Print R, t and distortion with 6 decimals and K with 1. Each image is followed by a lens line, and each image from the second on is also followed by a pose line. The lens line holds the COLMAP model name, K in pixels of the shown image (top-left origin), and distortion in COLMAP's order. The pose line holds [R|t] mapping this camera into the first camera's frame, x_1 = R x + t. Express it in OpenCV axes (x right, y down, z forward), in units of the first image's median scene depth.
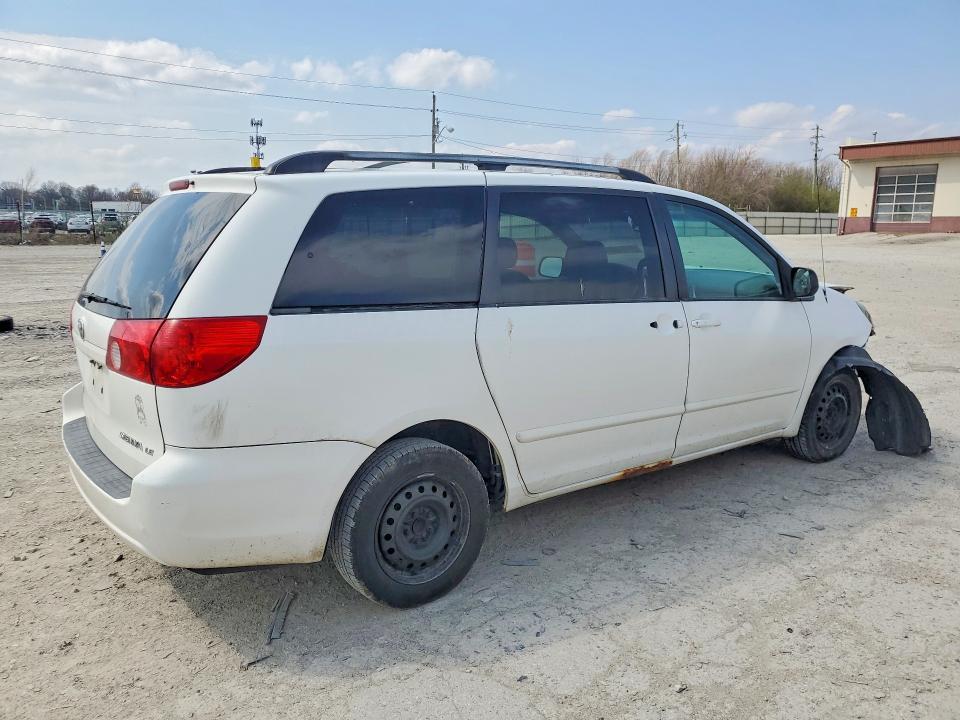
lens RADIAL K [[779.0, 0, 474.8], [0, 779.0, 367.3], [0, 0, 1]] dist [0.031363, 0.013169]
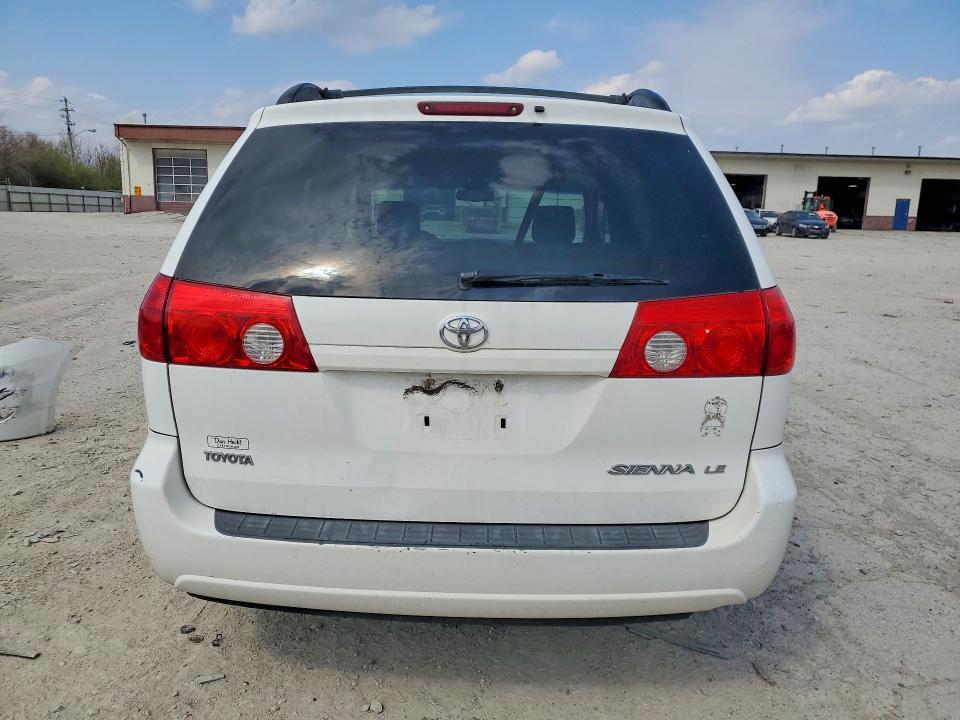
lens RADIAL K [[779.0, 0, 470.6], [0, 779.0, 360.0], [0, 0, 1]] dist [0.031363, 0.013169]
pose [[0.574565, -0.145394, 0.805442, -0.117729], [0.133713, 0.987548, 0.082883, -0.009194], [-0.807463, 0.060076, 0.586851, 0.075985]]
